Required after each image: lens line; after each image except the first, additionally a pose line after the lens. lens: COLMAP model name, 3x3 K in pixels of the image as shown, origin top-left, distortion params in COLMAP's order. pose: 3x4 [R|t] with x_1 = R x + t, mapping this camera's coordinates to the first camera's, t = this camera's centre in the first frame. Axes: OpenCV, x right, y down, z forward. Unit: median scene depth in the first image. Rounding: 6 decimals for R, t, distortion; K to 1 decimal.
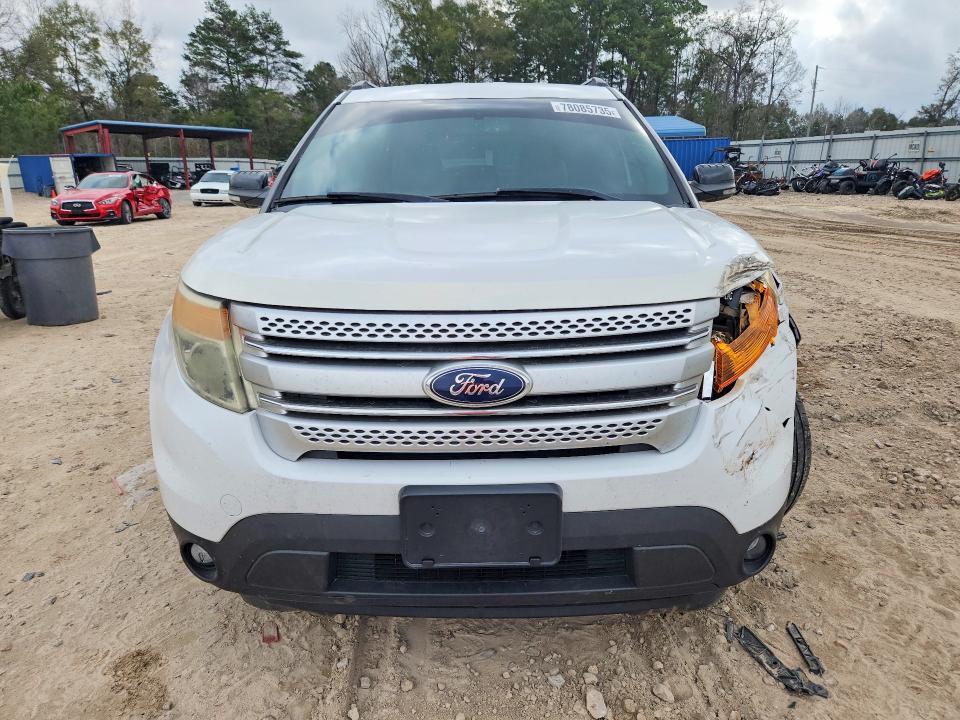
lens RADIAL K [[678.4, 0, 480.0], [0, 678.4, 360.0], [0, 0, 1]] dist [-0.002339, -0.009910]
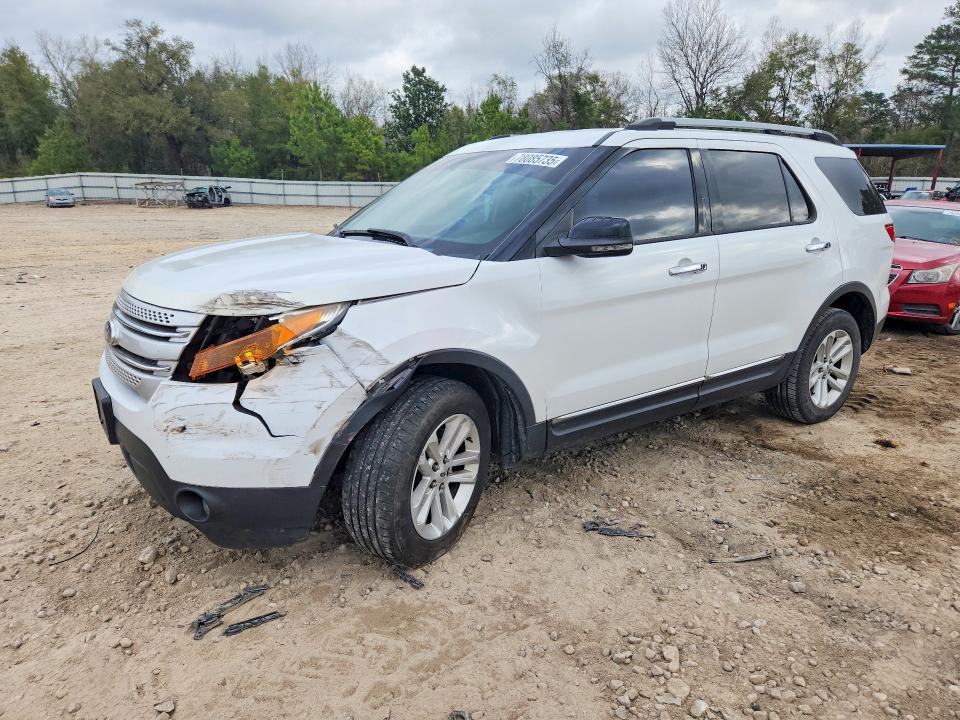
lens RADIAL K [[678.4, 0, 480.0], [0, 678.4, 360.0], [0, 0, 1]] dist [-0.002339, -0.009910]
pose [[0.538187, 0.207730, -0.816825, 0.108444], [-0.226622, 0.969126, 0.097146, -0.015705], [0.811787, 0.132828, 0.568647, 0.040454]]
